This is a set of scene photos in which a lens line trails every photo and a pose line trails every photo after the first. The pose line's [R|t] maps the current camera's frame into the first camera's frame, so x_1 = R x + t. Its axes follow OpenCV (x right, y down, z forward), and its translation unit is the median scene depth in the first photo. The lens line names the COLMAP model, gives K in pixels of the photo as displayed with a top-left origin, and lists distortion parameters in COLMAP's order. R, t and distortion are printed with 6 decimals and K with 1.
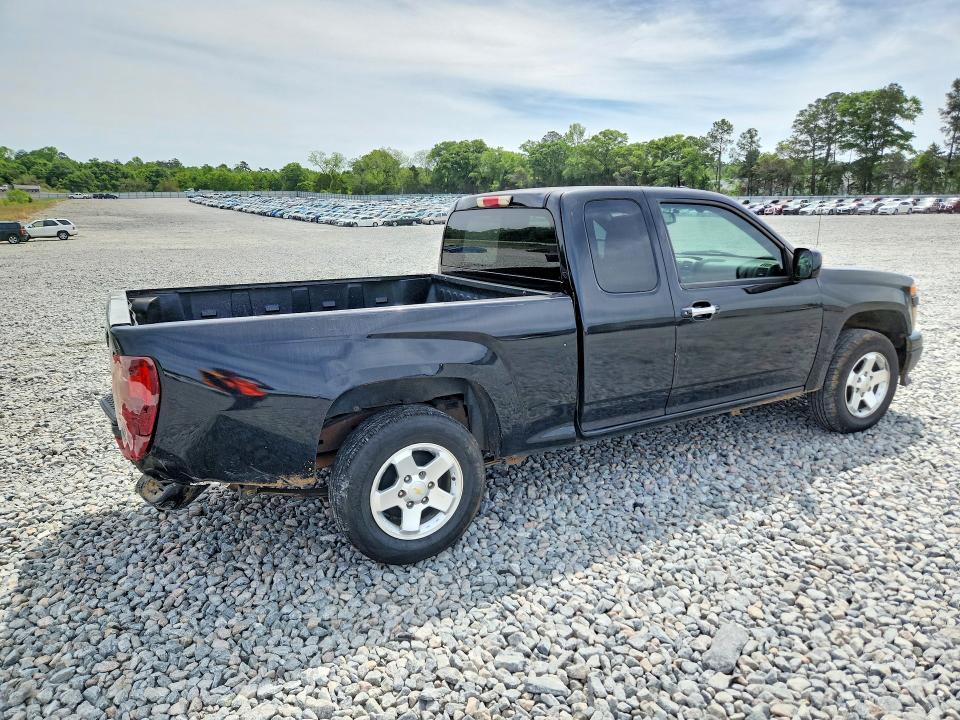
lens RADIAL K [[647.6, 0, 480.0], [0, 647.6, 360.0], [0, 0, 1]] dist [0.011107, -0.003337]
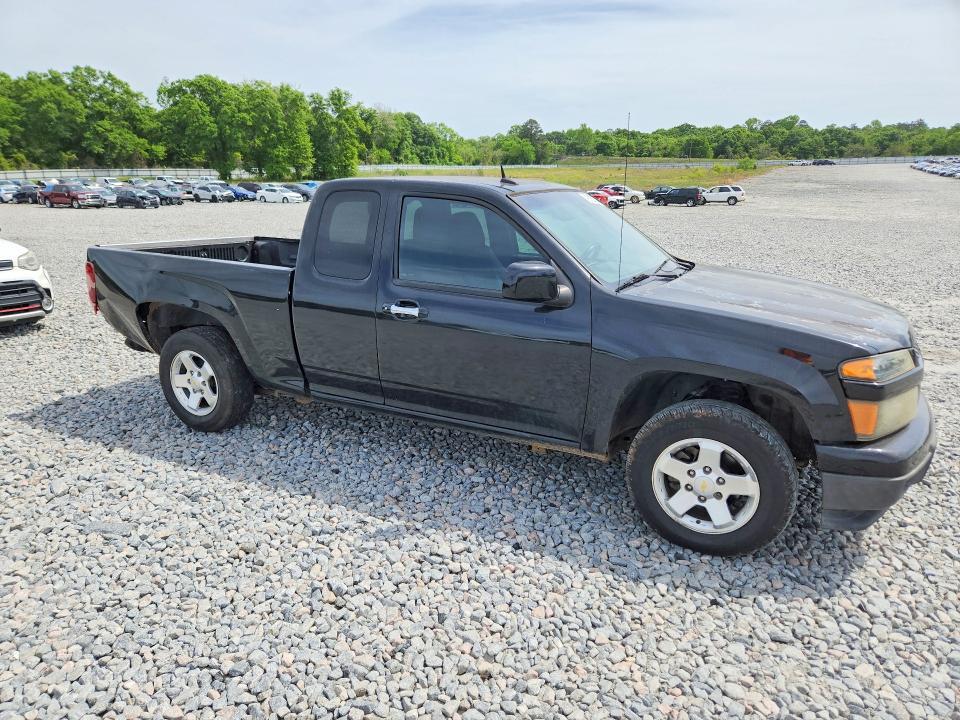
lens RADIAL K [[647.6, 0, 480.0], [0, 647.6, 360.0], [0, 0, 1]] dist [0.011107, -0.003337]
pose [[0.552746, 0.235608, -0.799350, 0.967423], [-0.196708, 0.968984, 0.149584, -0.138420], [0.809801, 0.074557, 0.581948, 0.428262]]
